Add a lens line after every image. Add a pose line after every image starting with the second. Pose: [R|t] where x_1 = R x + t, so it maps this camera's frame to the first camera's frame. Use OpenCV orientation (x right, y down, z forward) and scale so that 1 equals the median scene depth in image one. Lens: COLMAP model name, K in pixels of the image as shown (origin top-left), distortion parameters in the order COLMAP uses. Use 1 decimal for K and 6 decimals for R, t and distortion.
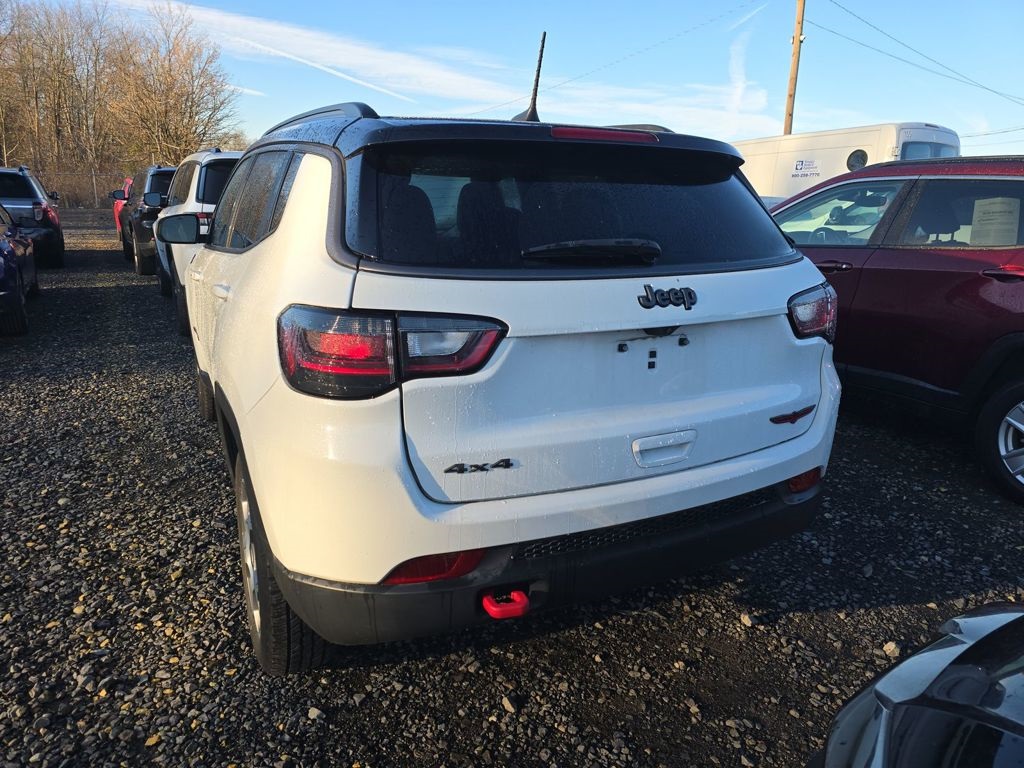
lens RADIAL K [[688.8, 0, 519.9], [0, 688.8, 385.7], [0, 0, 1]] dist [0.033830, -0.022843]
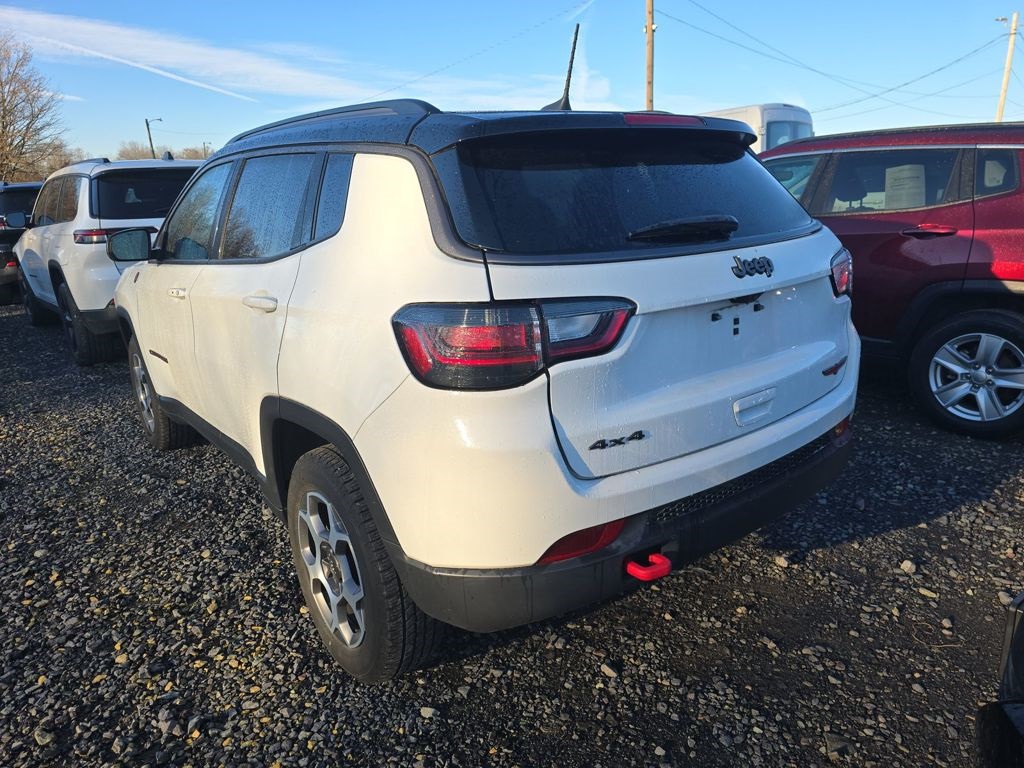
lens RADIAL K [[688.8, 0, 526.5], [0, 688.8, 389.7], [0, 0, 1]] dist [0.033830, -0.022843]
pose [[0.979646, -0.108353, 0.168975, -0.258526], [0.106124, 0.994105, 0.022192, 0.001437], [-0.170384, -0.003808, 0.985370, -0.008633]]
